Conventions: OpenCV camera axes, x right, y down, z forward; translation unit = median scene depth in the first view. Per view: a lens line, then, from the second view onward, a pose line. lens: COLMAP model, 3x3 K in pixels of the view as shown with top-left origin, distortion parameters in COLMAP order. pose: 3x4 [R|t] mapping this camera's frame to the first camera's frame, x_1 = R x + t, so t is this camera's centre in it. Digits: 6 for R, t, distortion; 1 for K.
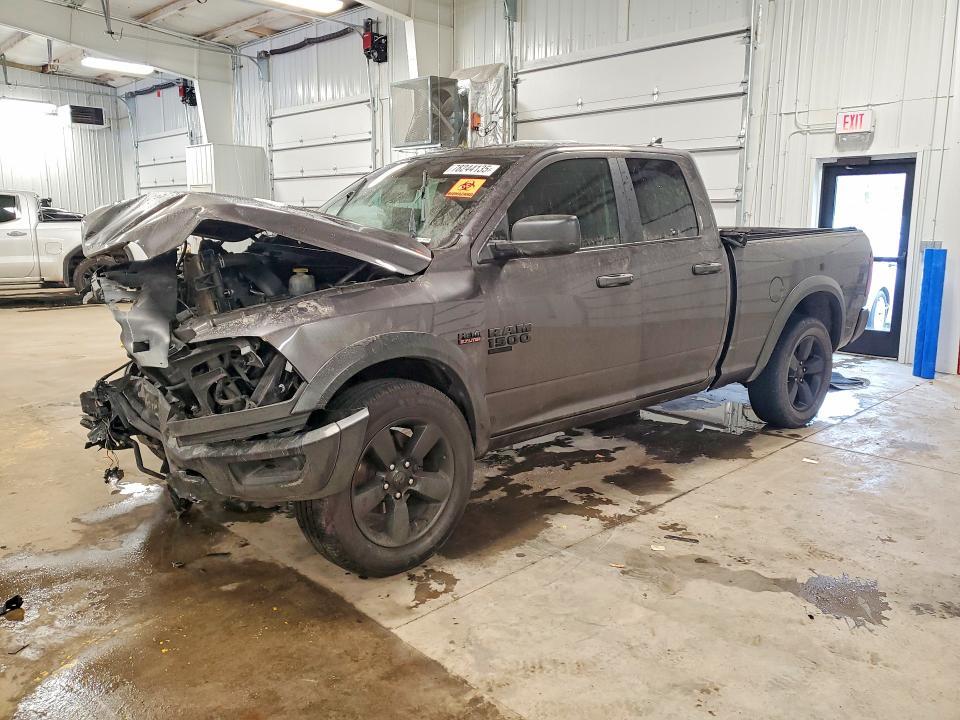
lens RADIAL K [[757.6, 0, 476.6], [0, 757.6, 358.2], [0, 0, 1]] dist [-0.016002, 0.046408]
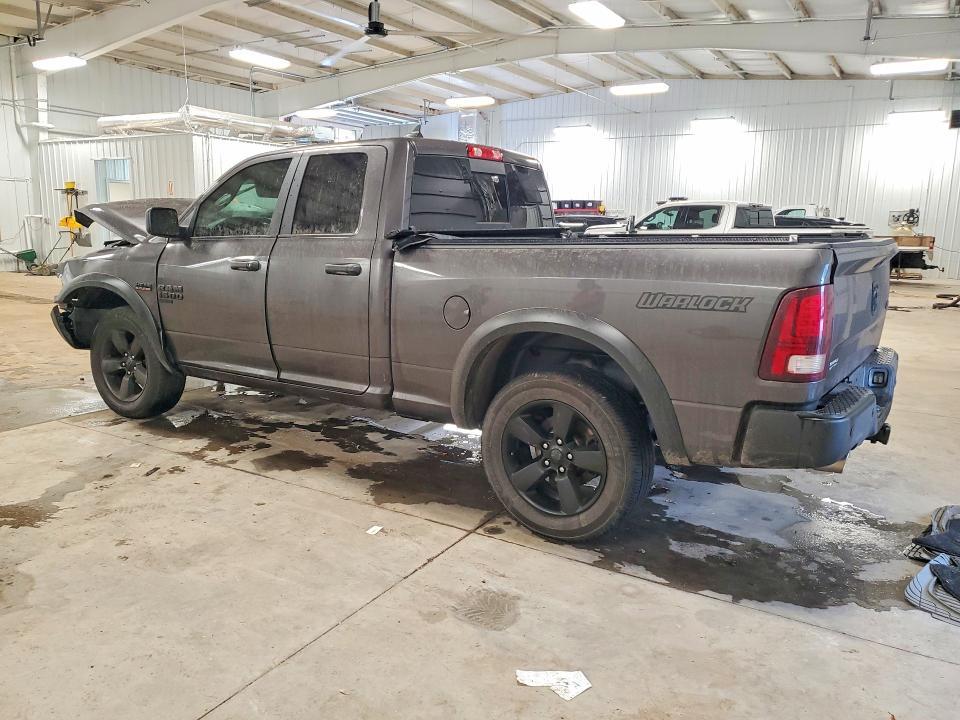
lens RADIAL K [[757.6, 0, 476.6], [0, 757.6, 358.2], [0, 0, 1]] dist [-0.016002, 0.046408]
pose [[0.235547, 0.170002, -0.956879, 1.359425], [-0.185135, 0.974401, 0.127542, -0.174896], [0.954066, 0.147109, 0.260990, 1.014204]]
